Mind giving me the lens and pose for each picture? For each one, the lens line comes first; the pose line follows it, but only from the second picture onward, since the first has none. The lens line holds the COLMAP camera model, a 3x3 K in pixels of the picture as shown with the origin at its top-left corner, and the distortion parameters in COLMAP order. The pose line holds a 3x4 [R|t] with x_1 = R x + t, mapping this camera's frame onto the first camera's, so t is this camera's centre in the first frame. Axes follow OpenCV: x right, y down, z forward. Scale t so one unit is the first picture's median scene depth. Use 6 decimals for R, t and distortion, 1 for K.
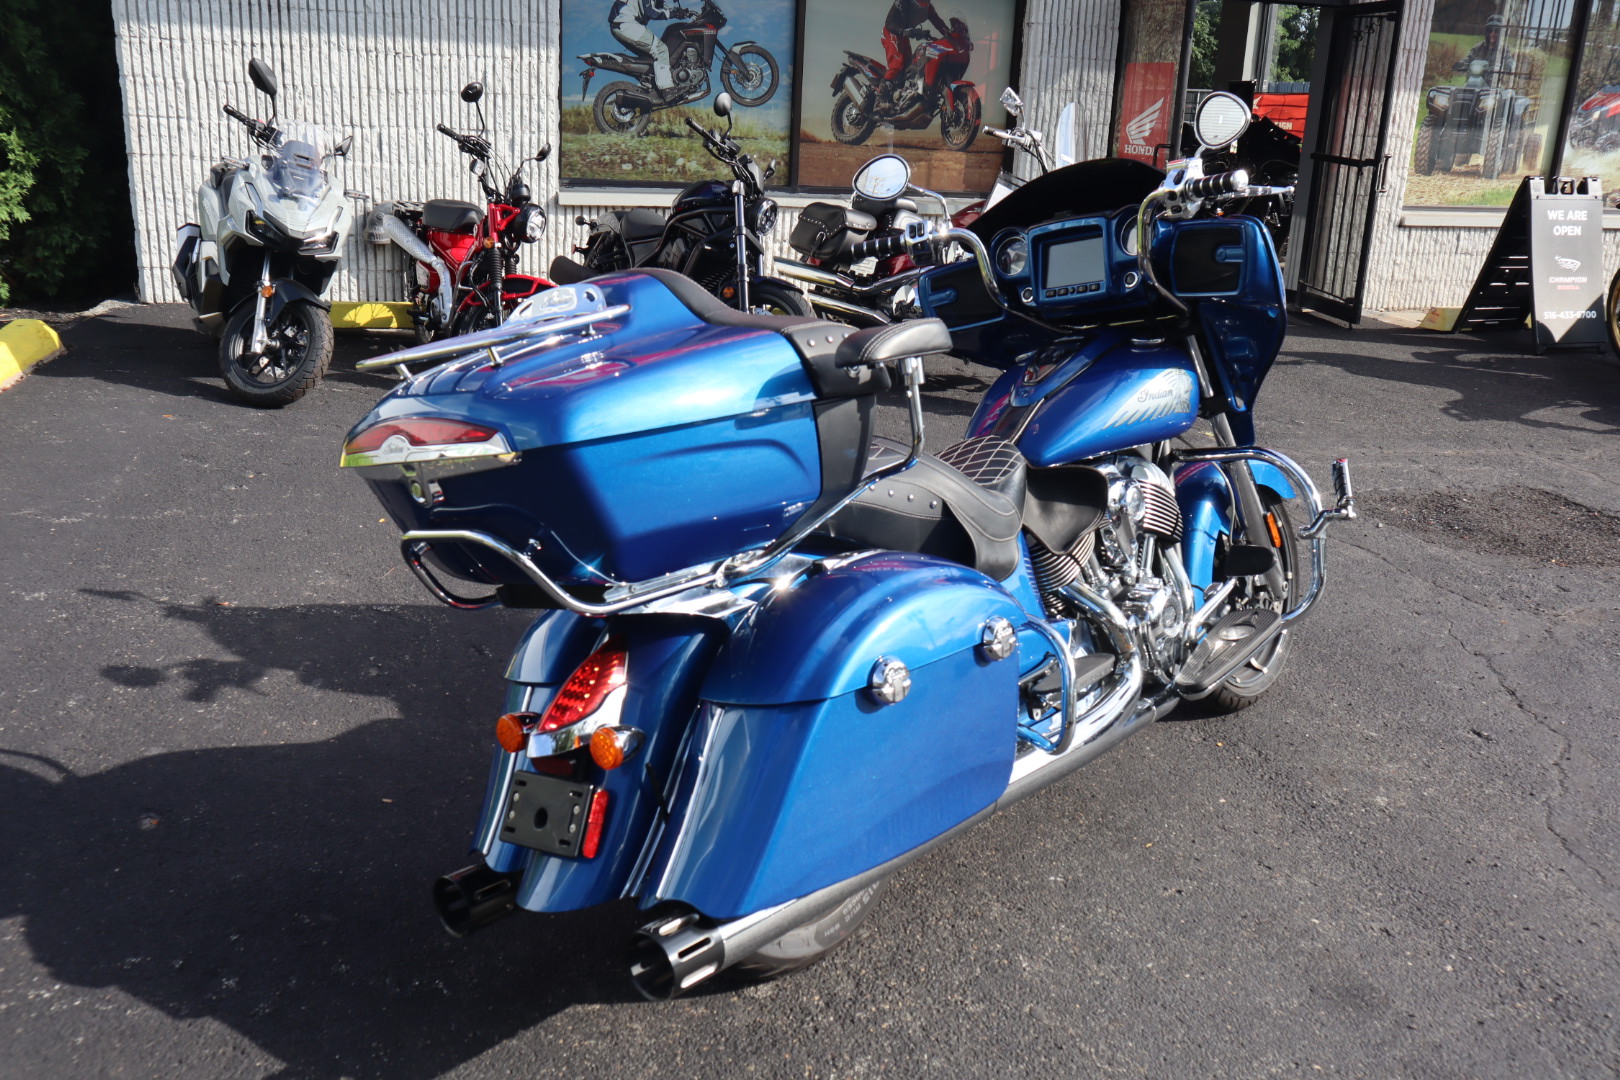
lens RADIAL K [[1500.8, 0, 813.4], [0, 1500.8, 560.4], [0, 0, 1]] dist [-0.080469, 0.173744]
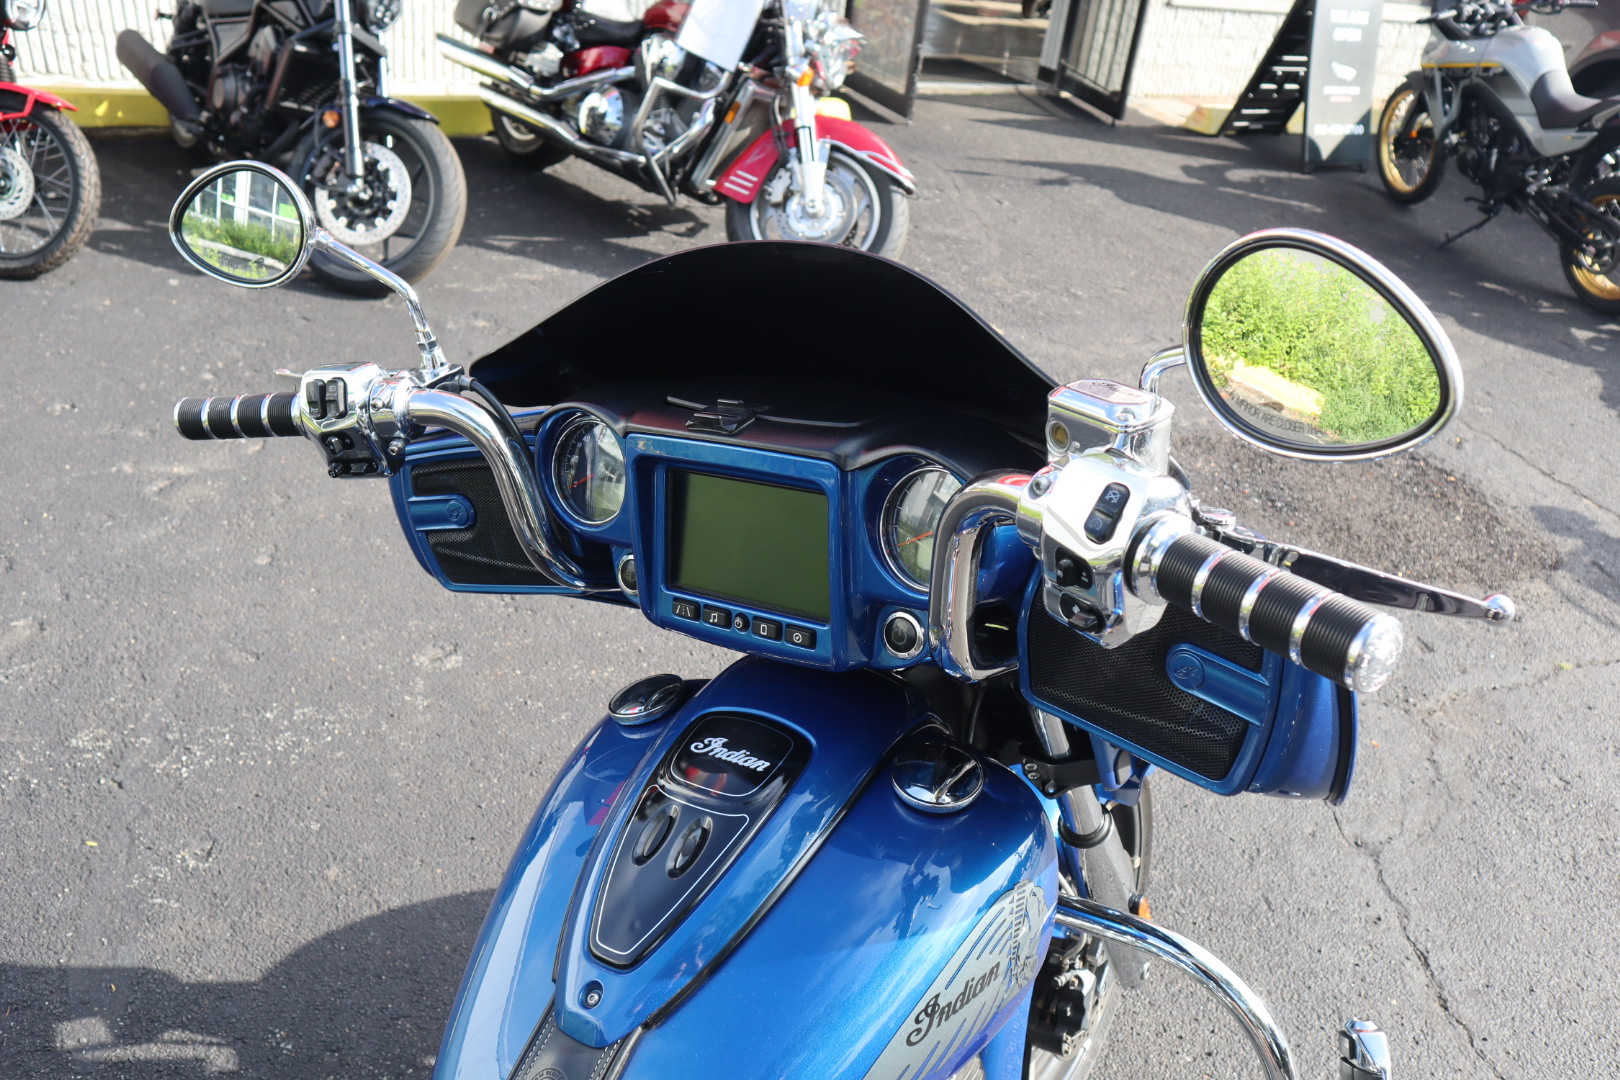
lens RADIAL K [[1227.6, 0, 817.7], [0, 1227.6, 550.3], [0, 0, 1]] dist [-0.095231, 0.080739]
pose [[0.985540, -0.020906, 0.168148, 0.070502], [-0.024800, 0.963876, 0.265196, -0.136860], [-0.167618, -0.265531, 0.949419, 0.357054]]
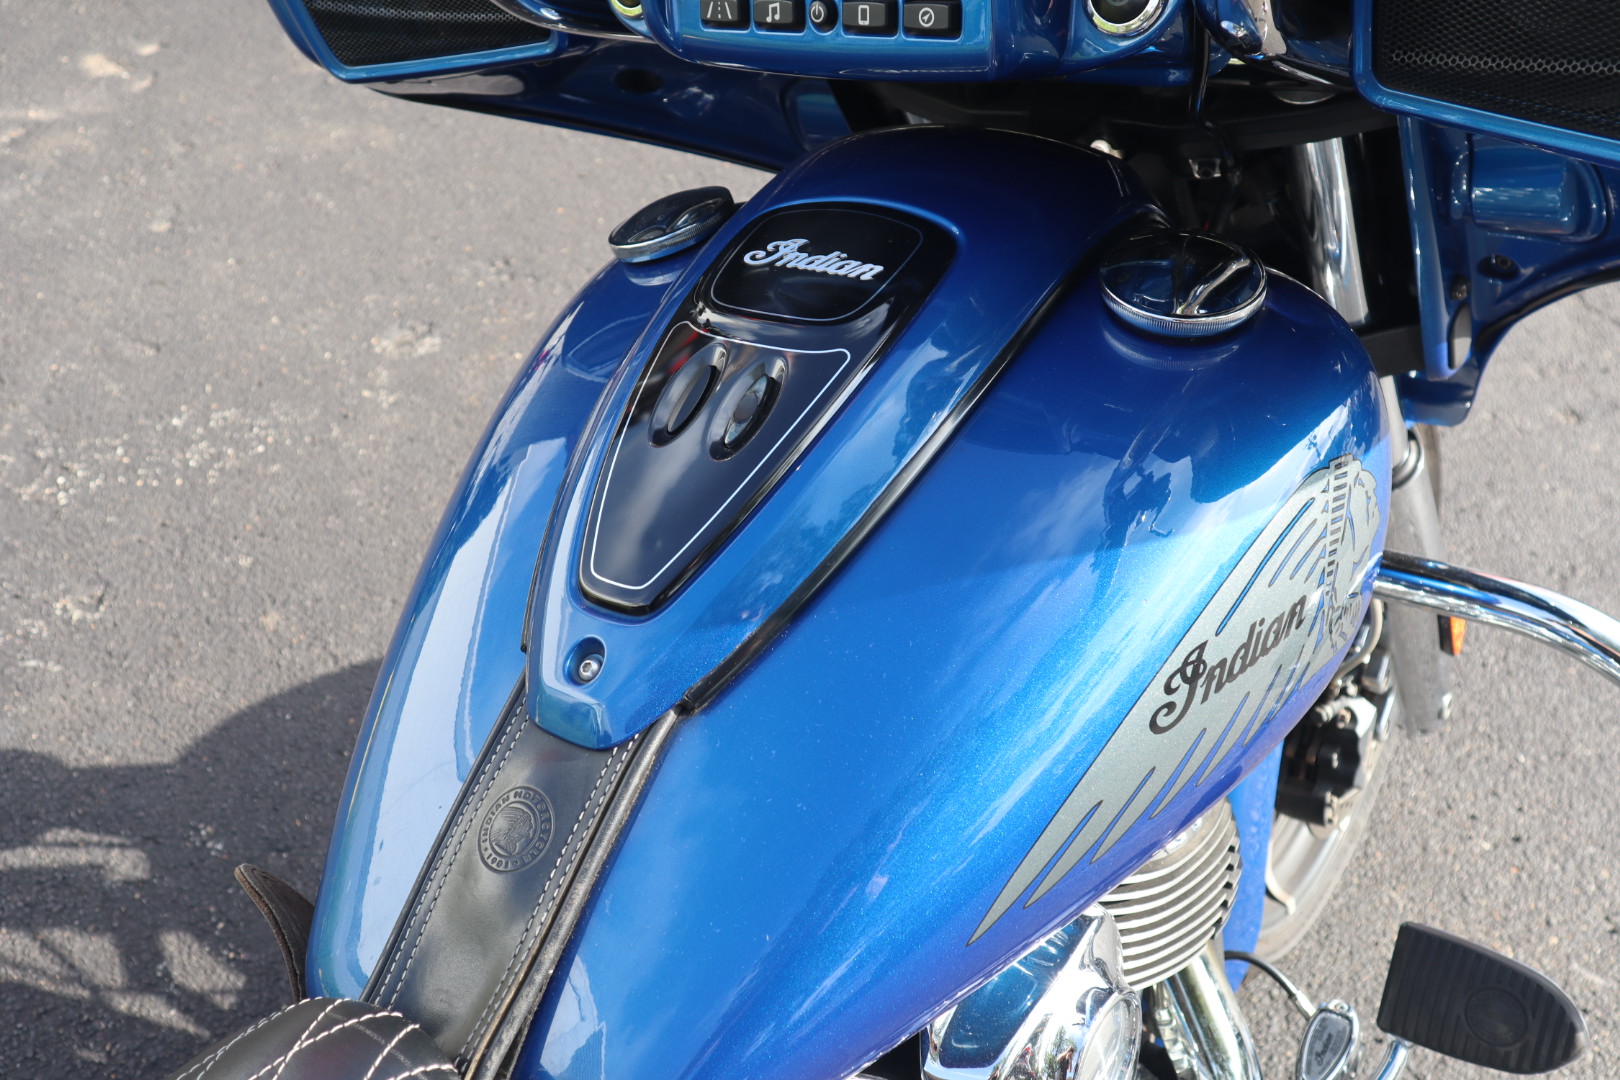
lens RADIAL K [[1509.3, 0, 818.6], [0, 1509.3, 544.5], [0, 0, 1]] dist [-0.062980, 0.139380]
pose [[0.992443, -0.079044, 0.093854, 0.073559], [0.032768, 0.907822, 0.418073, -0.099141], [-0.118249, -0.411838, 0.903552, 0.391103]]
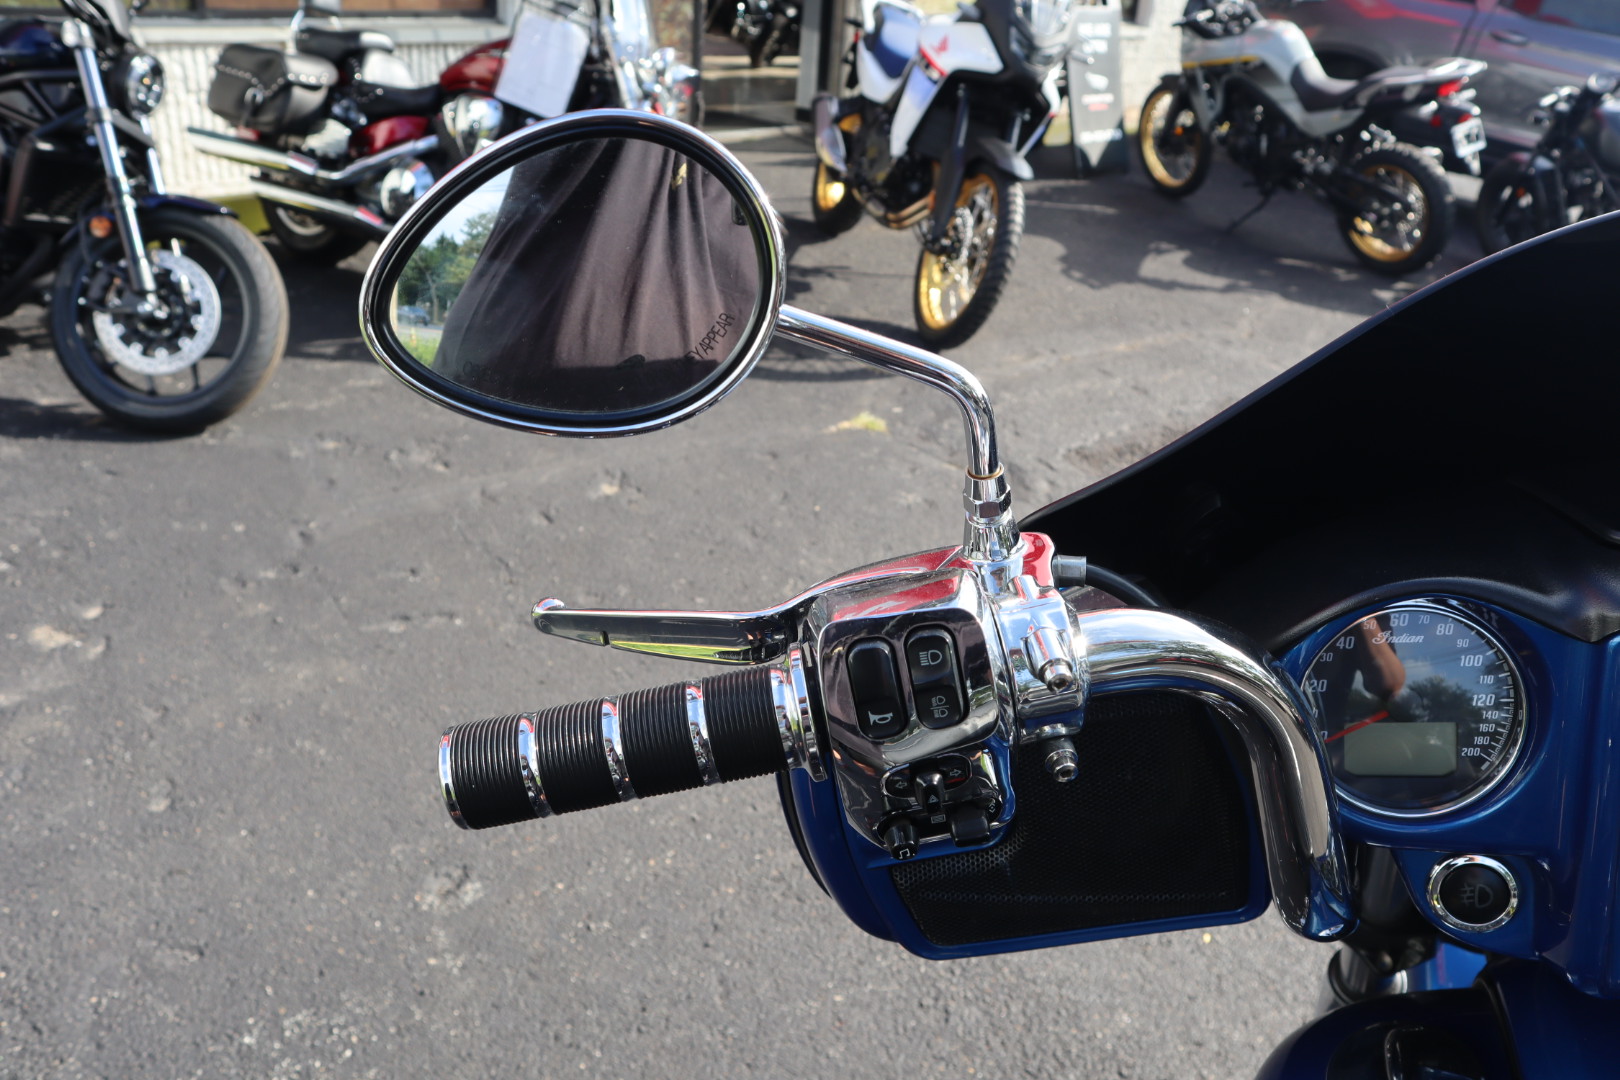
lens RADIAL K [[1168.6, 0, 817.7], [0, 1168.6, 547.3], [0, 0, 1]] dist [-0.109999, 0.074633]
pose [[0.910790, -0.181426, 0.370872, 0.012261], [0.095983, 0.966710, 0.237189, -0.134043], [-0.401558, -0.180432, 0.897884, 0.464645]]
